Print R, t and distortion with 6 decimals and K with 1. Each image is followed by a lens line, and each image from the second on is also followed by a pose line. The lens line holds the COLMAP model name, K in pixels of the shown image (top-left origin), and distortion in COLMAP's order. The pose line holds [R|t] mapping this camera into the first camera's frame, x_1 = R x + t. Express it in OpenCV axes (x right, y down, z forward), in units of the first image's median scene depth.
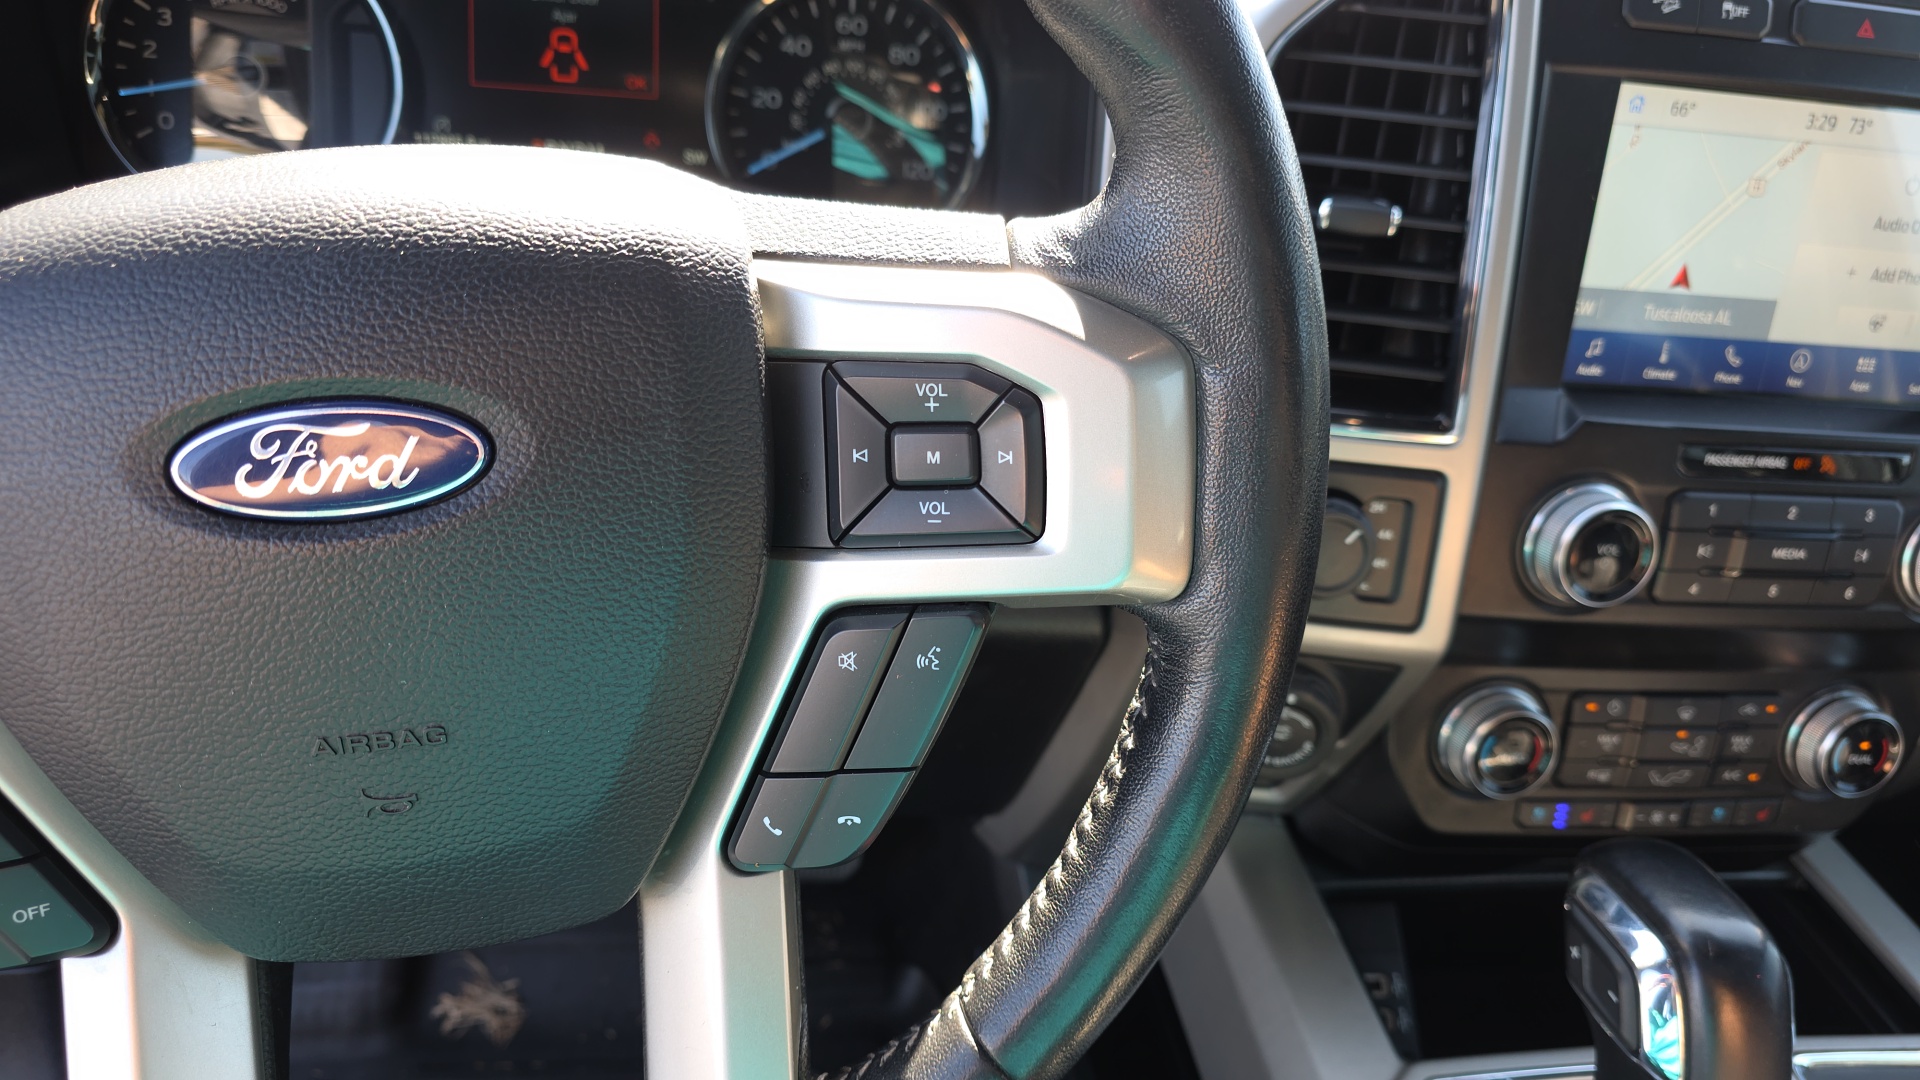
lens RADIAL K [[1326.2, 0, 954.2], [0, 1326.2, 547.0], [0, 0, 1]] dist [0.045982, -0.070183]
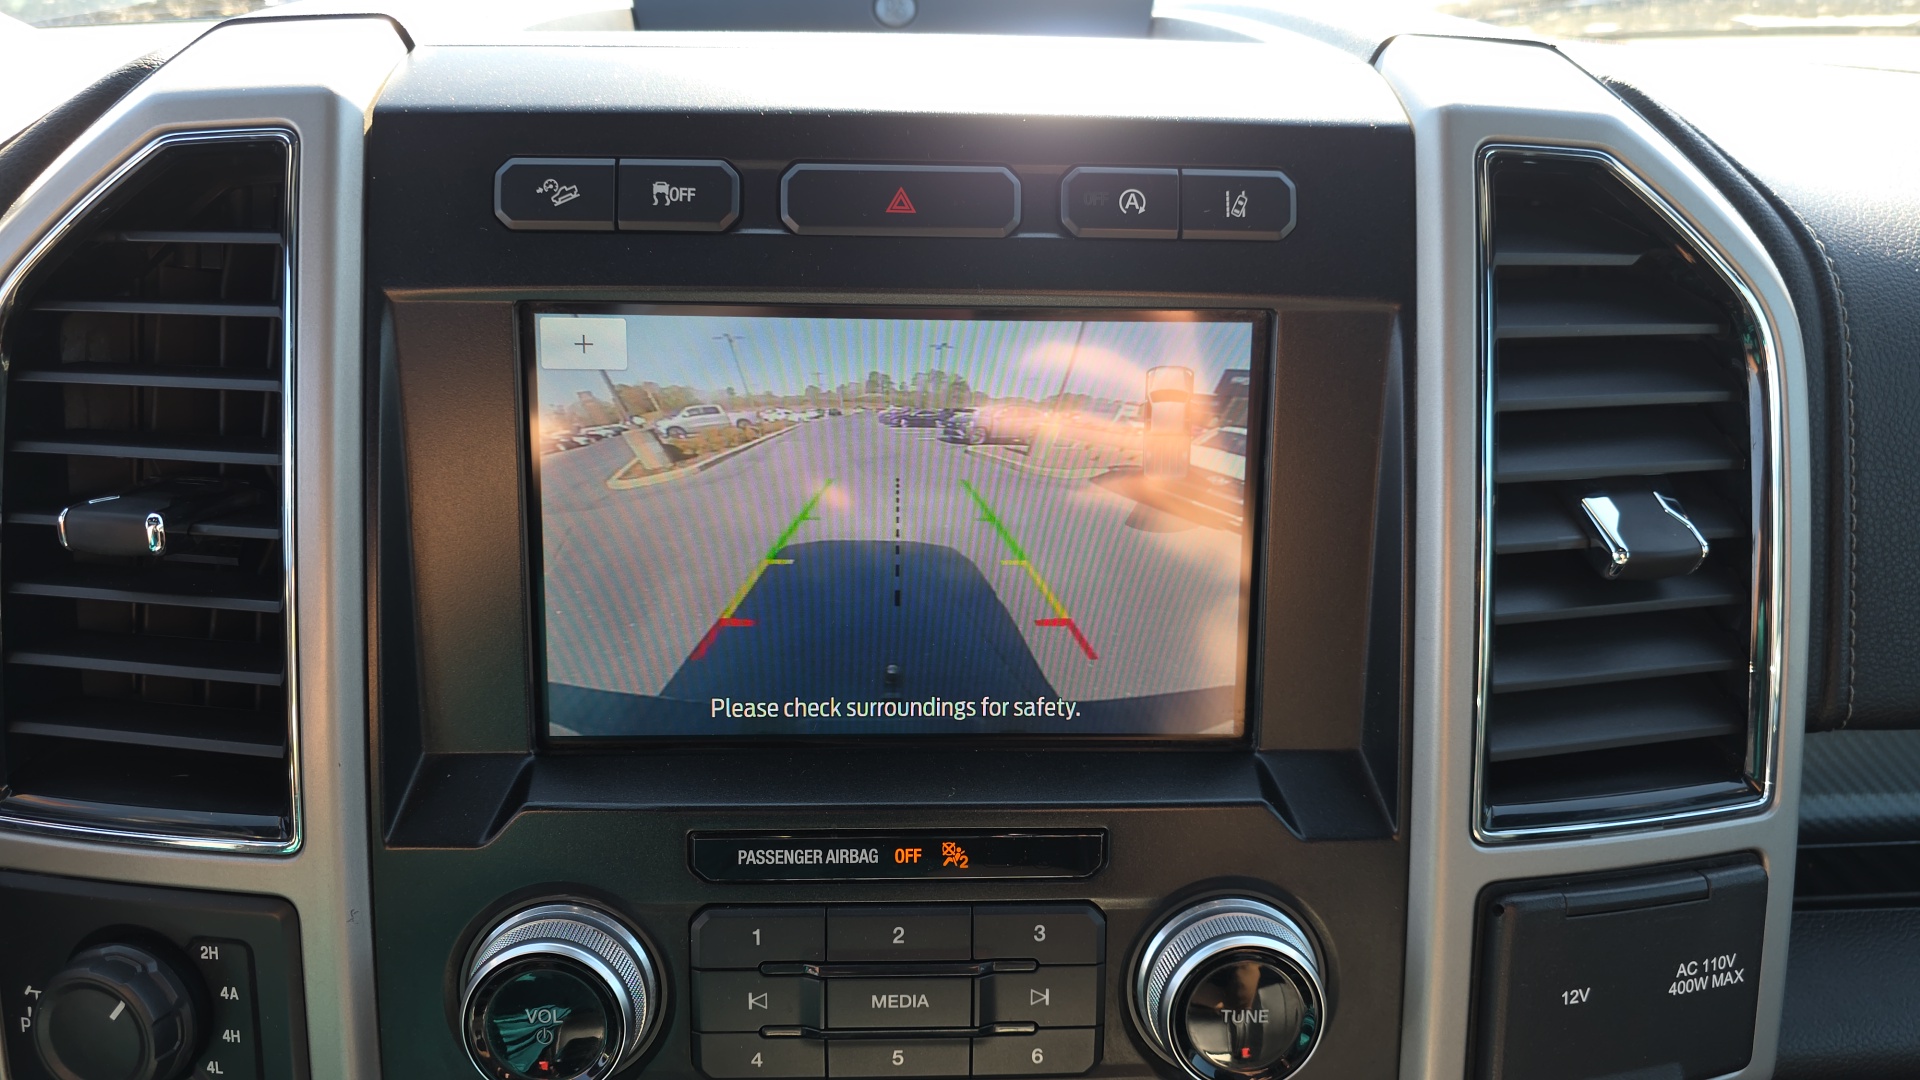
lens RADIAL K [[1327.4, 0, 952.0], [0, 1327.4, 556.4], [0, 0, 1]] dist [0.000384, -0.002603]
pose [[0.992113, -0.050493, -0.114729, 0.766207], [0.032489, 0.987585, -0.153691, -0.110070], [0.121065, 0.148752, 0.981436, 0.372814]]
